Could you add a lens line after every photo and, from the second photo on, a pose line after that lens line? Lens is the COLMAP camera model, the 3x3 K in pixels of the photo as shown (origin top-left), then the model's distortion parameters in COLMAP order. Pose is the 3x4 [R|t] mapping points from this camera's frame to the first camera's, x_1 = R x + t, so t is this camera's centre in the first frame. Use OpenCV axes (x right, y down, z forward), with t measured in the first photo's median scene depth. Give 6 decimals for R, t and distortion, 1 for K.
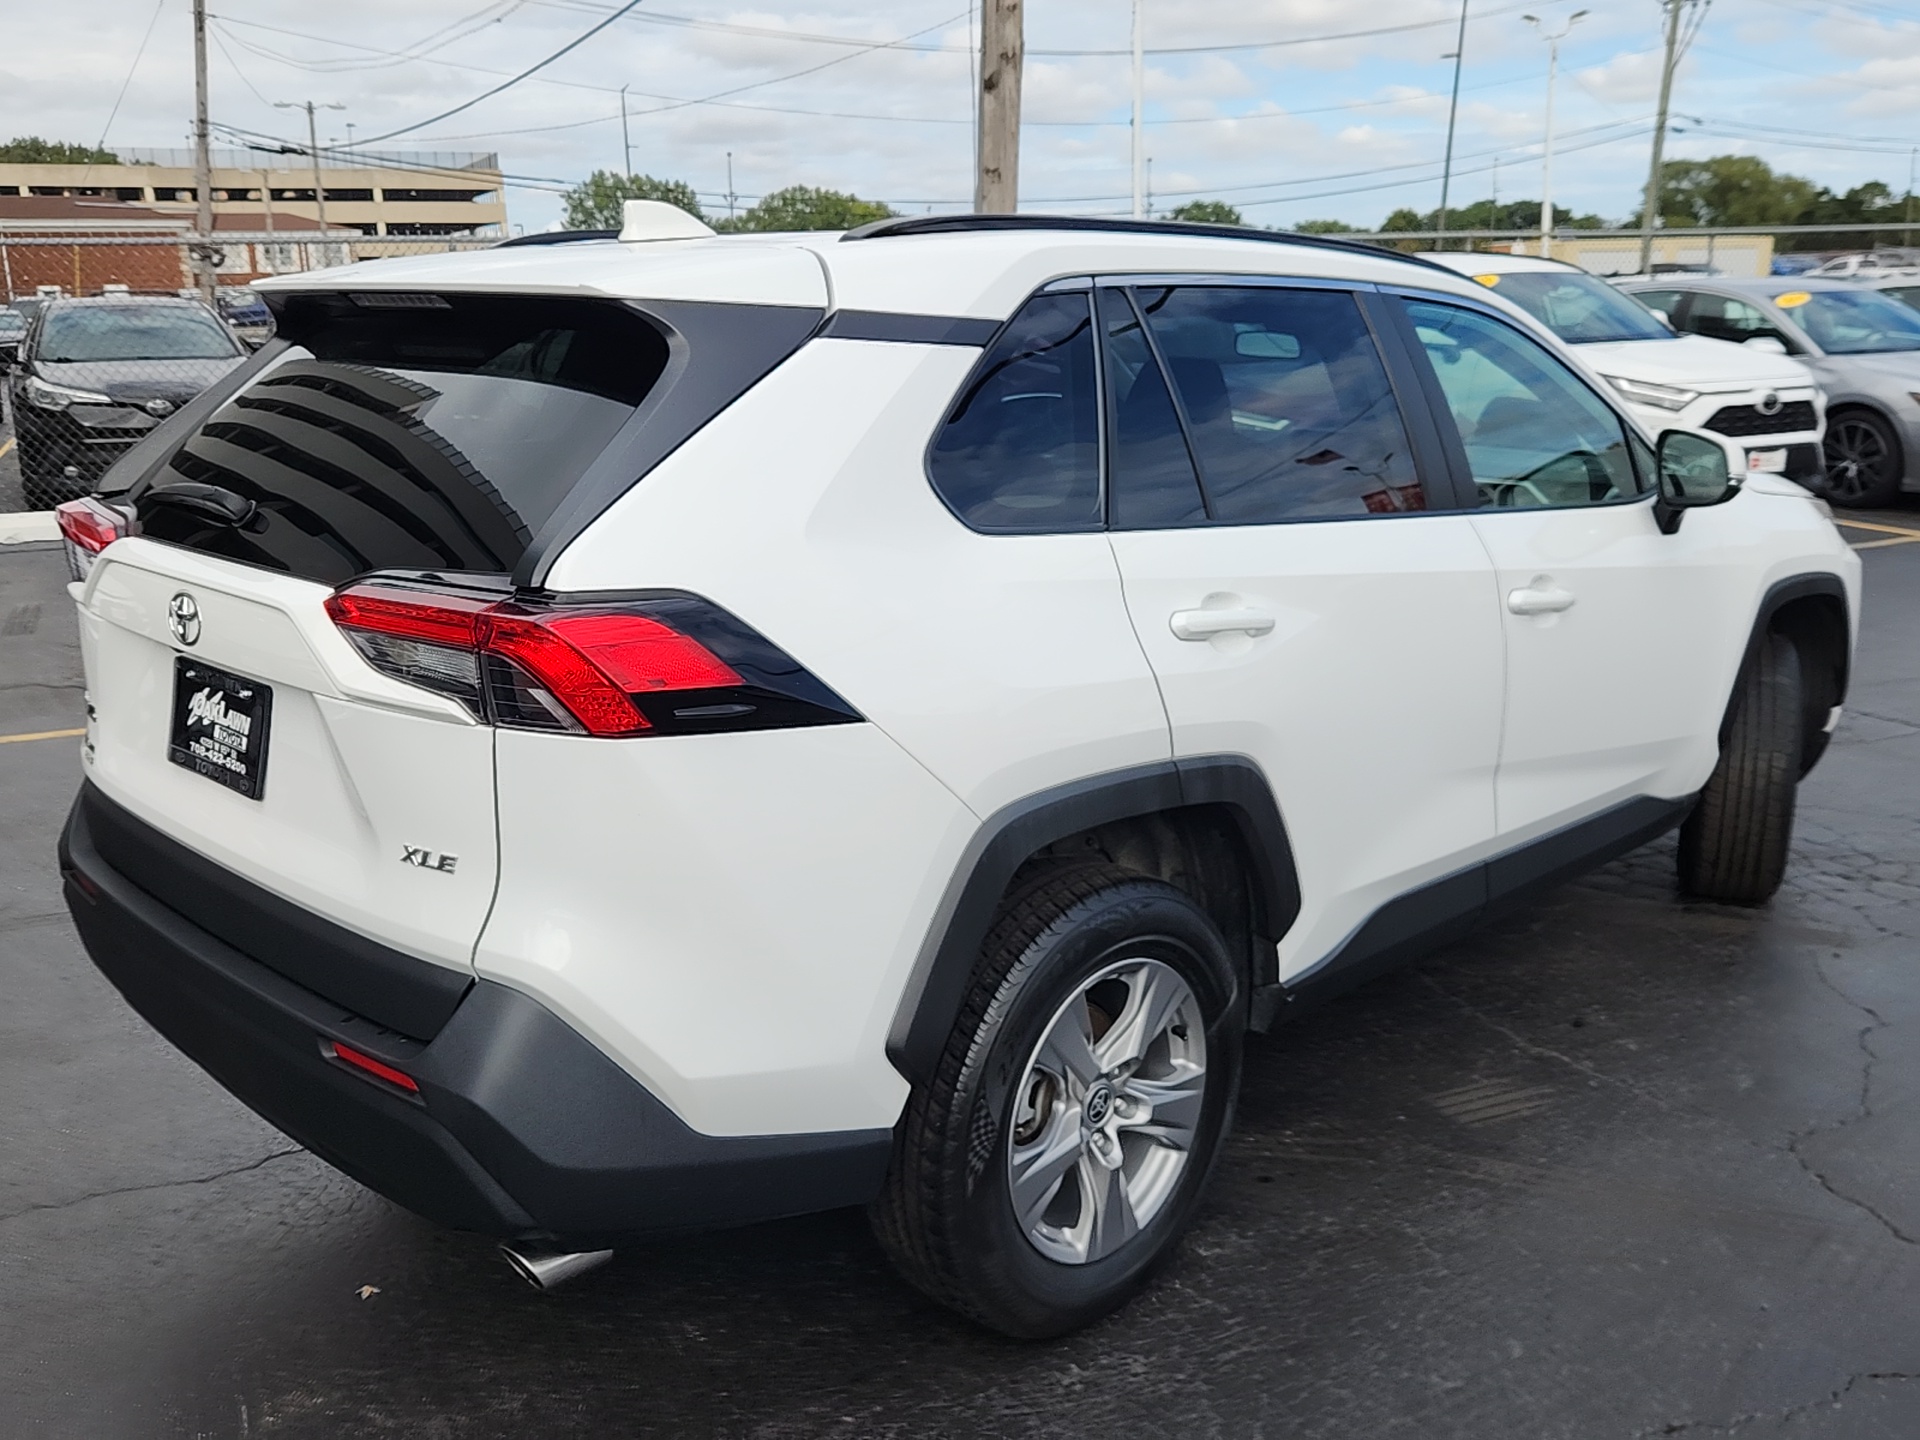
lens RADIAL K [[1682.7, 0, 961.4], [0, 1682.7, 722.2], [0, 0, 1]] dist [0.065008, -0.054669]
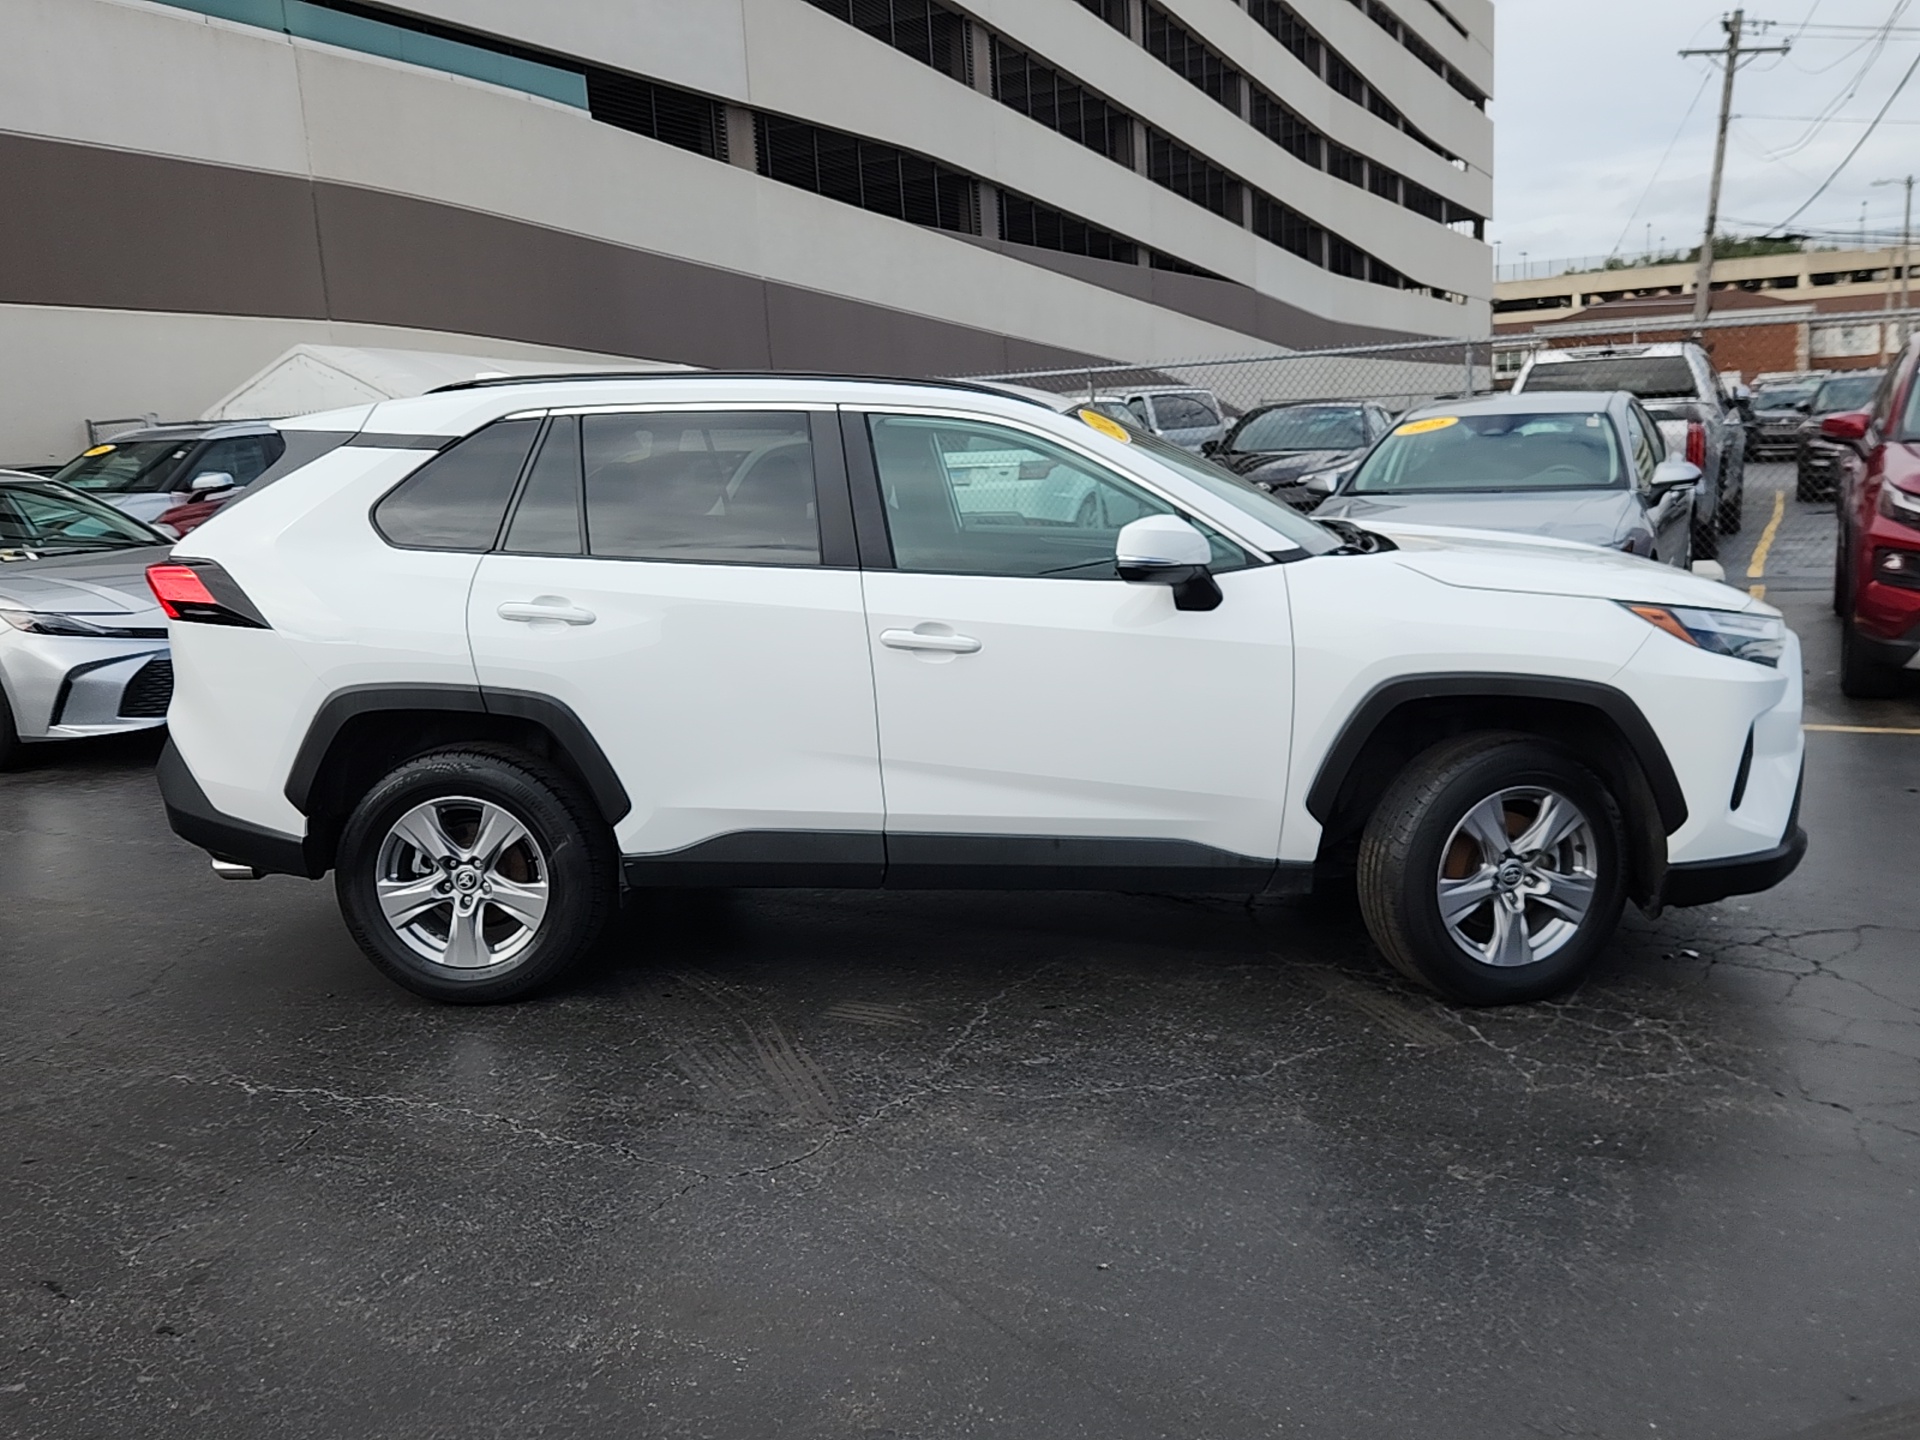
lens RADIAL K [[1682.7, 0, 961.4], [0, 1682.7, 722.2], [0, 0, 1]] dist [0.065008, -0.054669]
pose [[0.638397, 0.120615, -0.760198, 1.732572], [-0.156700, 0.987328, 0.025059, -0.059868], [0.753588, 0.103125, 0.649208, 0.228305]]
